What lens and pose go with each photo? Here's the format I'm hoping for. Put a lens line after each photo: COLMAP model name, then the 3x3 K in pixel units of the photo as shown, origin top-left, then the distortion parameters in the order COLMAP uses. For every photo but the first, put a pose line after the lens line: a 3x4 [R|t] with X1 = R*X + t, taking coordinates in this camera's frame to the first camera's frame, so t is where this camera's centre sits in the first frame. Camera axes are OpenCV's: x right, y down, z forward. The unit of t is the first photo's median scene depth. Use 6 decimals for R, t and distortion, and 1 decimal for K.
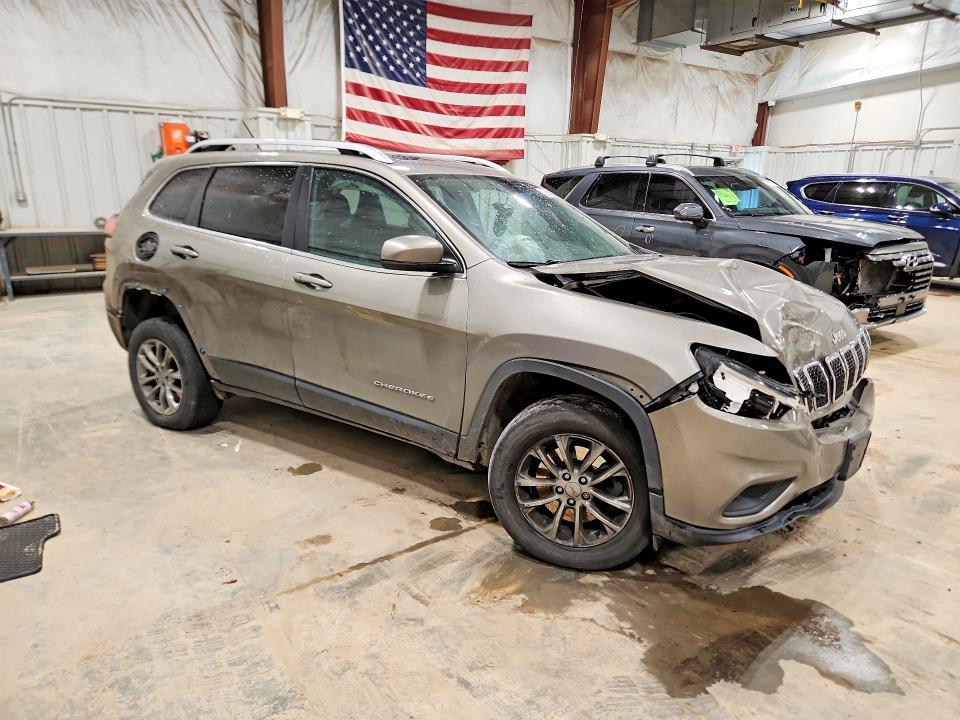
lens RADIAL K [[641.5, 0, 480.0], [0, 641.5, 360.0], [0, 0, 1]] dist [0.046380, -0.039962]
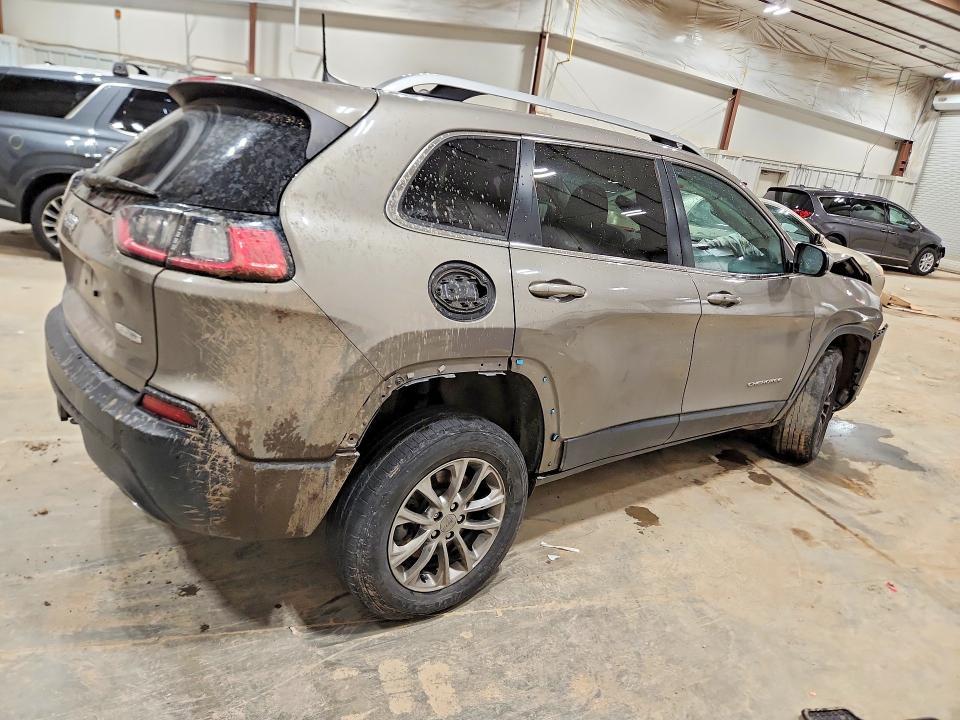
lens RADIAL K [[641.5, 0, 480.0], [0, 641.5, 360.0], [0, 0, 1]] dist [0.046380, -0.039962]
pose [[0.317503, -0.257156, 0.912723, -1.087177], [0.121650, 0.965619, 0.229741, -0.260754], [-0.940422, 0.038090, 0.337870, 0.914607]]
